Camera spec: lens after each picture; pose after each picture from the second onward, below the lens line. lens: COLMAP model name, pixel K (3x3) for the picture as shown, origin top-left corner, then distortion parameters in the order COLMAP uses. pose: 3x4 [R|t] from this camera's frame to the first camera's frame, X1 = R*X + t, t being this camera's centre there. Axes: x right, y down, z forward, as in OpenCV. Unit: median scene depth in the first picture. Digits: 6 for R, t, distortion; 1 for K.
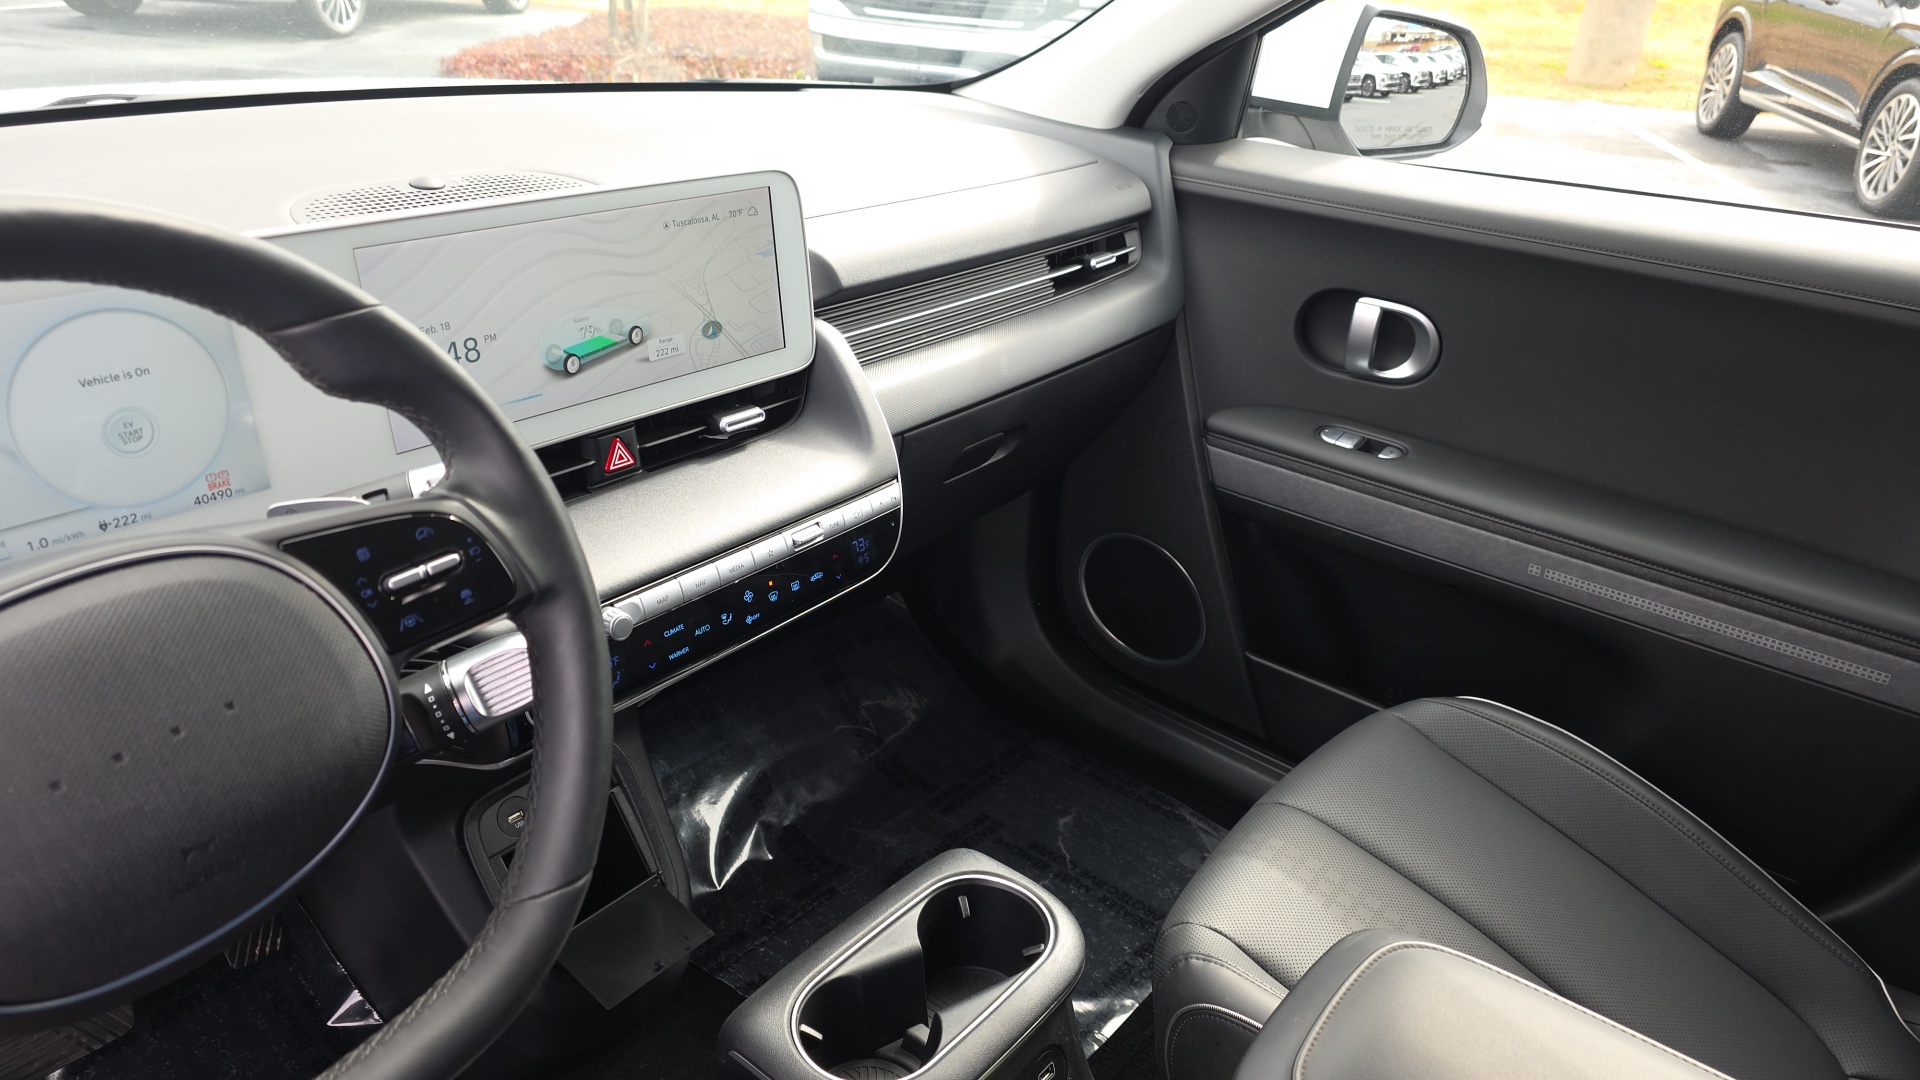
lens RADIAL K [[1290.9, 0, 936.8], [0, 1290.9, 532.0], [0, 0, 1]] dist [0.099878, -0.118177]
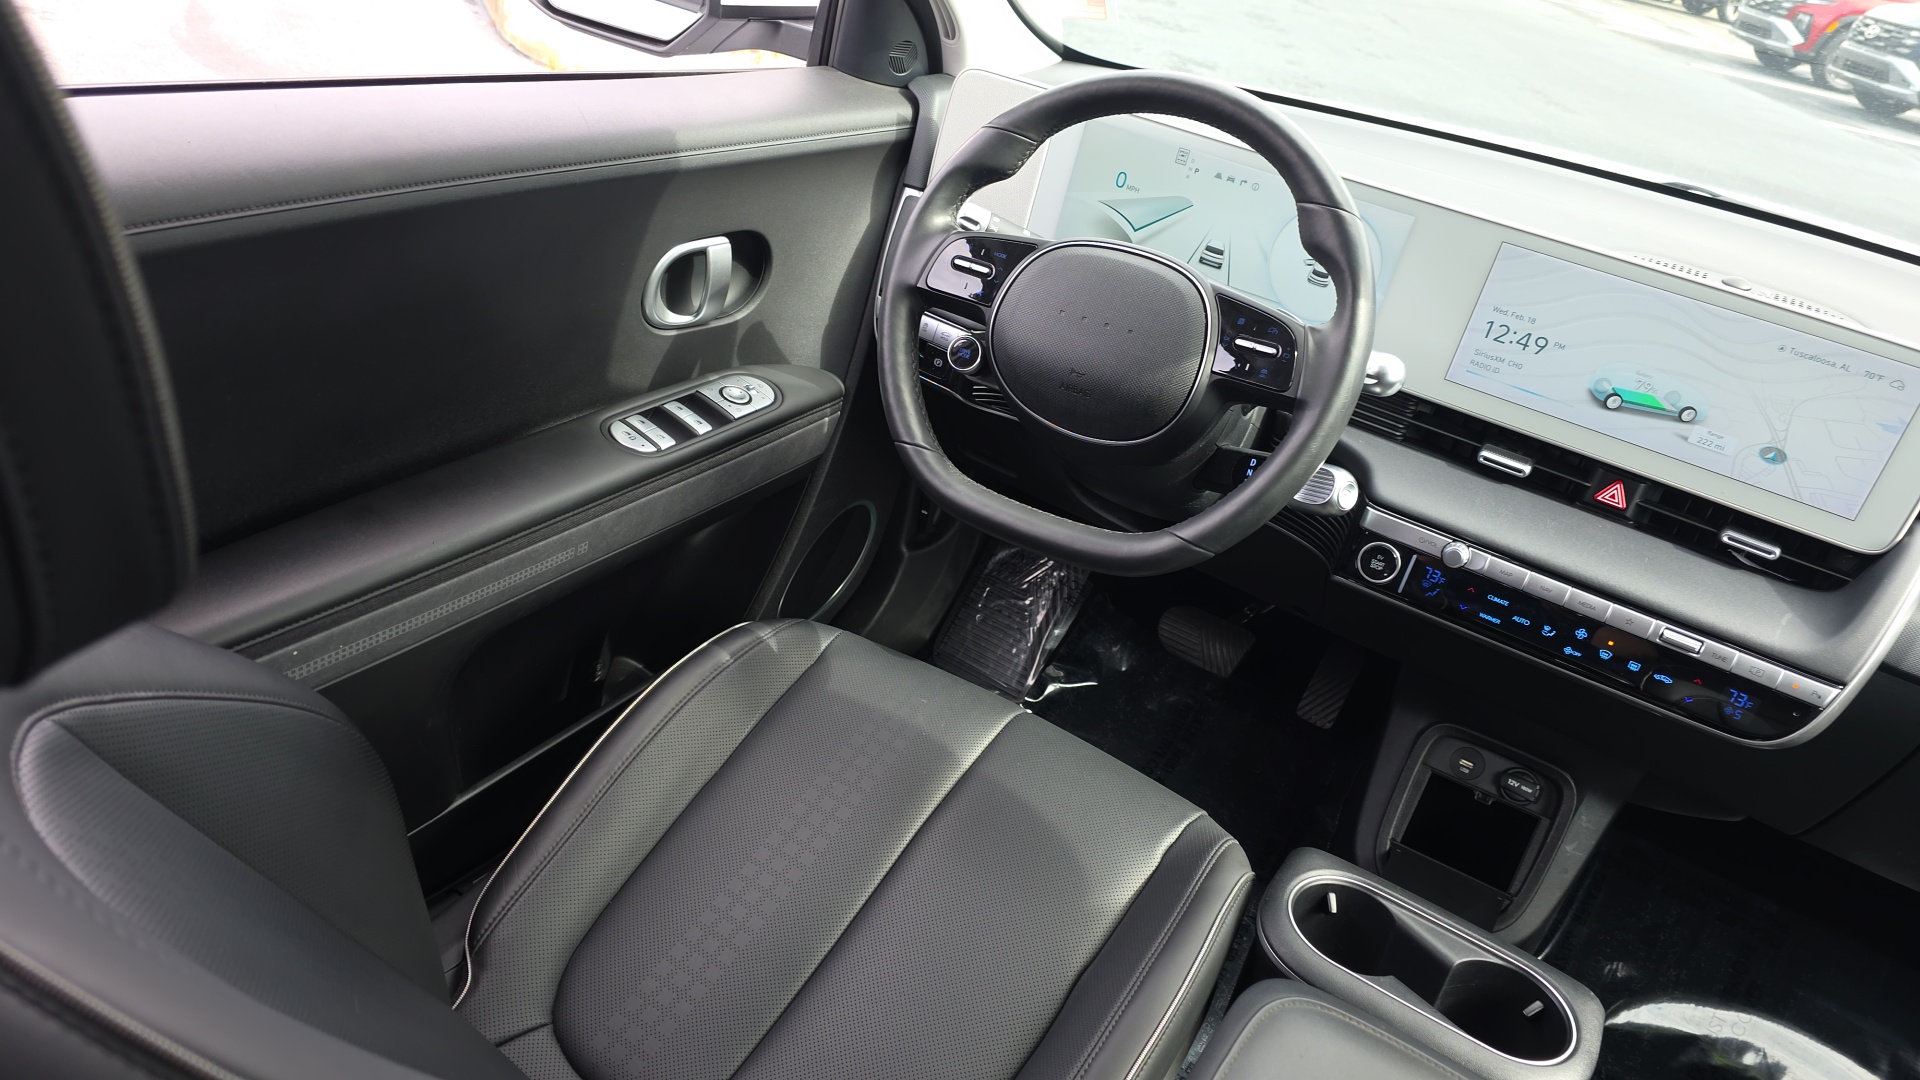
lens RADIAL K [[1294.6, 0, 956.9], [0, 1294.6, 559.5], [0, 0, 1]] dist [0.059017, -0.064849]
pose [[0.135532, 0.470103, -0.872144, 0.666937], [-0.576880, 0.753106, 0.316291, -0.041337], [0.805506, 0.460255, 0.373263, 0.084832]]
